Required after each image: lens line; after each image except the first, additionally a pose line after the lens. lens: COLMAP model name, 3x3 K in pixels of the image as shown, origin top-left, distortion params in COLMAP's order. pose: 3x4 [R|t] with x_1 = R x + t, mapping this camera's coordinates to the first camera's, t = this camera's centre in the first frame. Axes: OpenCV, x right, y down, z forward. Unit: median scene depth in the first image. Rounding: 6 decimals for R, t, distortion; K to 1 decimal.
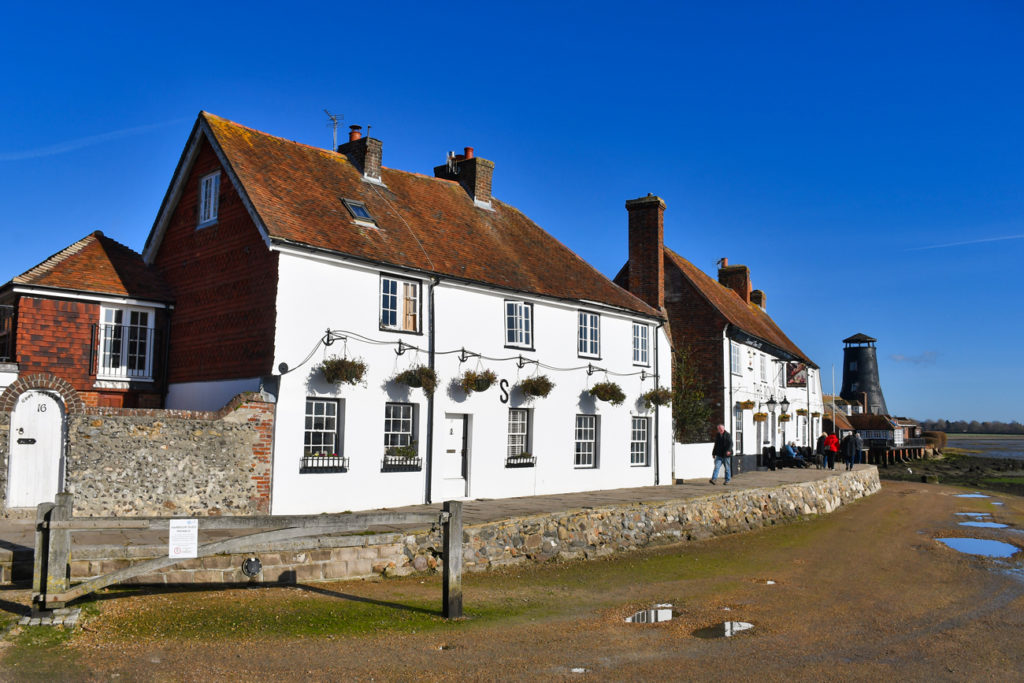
lens RADIAL K [[907.6, 0, 512.0], [0, 907.6, 341.5], [0, 0, 1]] dist [-0.084080, -0.003064]
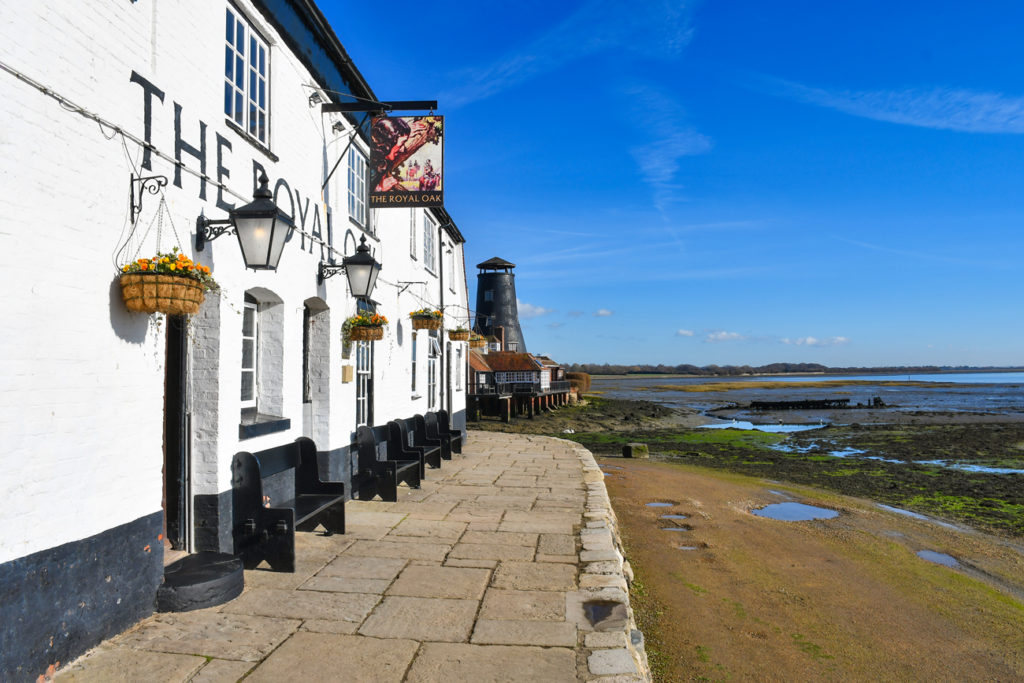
lens RADIAL K [[907.6, 0, 512.0], [0, 907.6, 341.5], [0, 0, 1]] dist [-0.084080, -0.003064]
pose [[0.919756, -0.005556, 0.392450, 0.194611], [-0.018244, 0.998214, 0.056891, 0.060347], [-0.392065, -0.059486, 0.918012, 0.600668]]
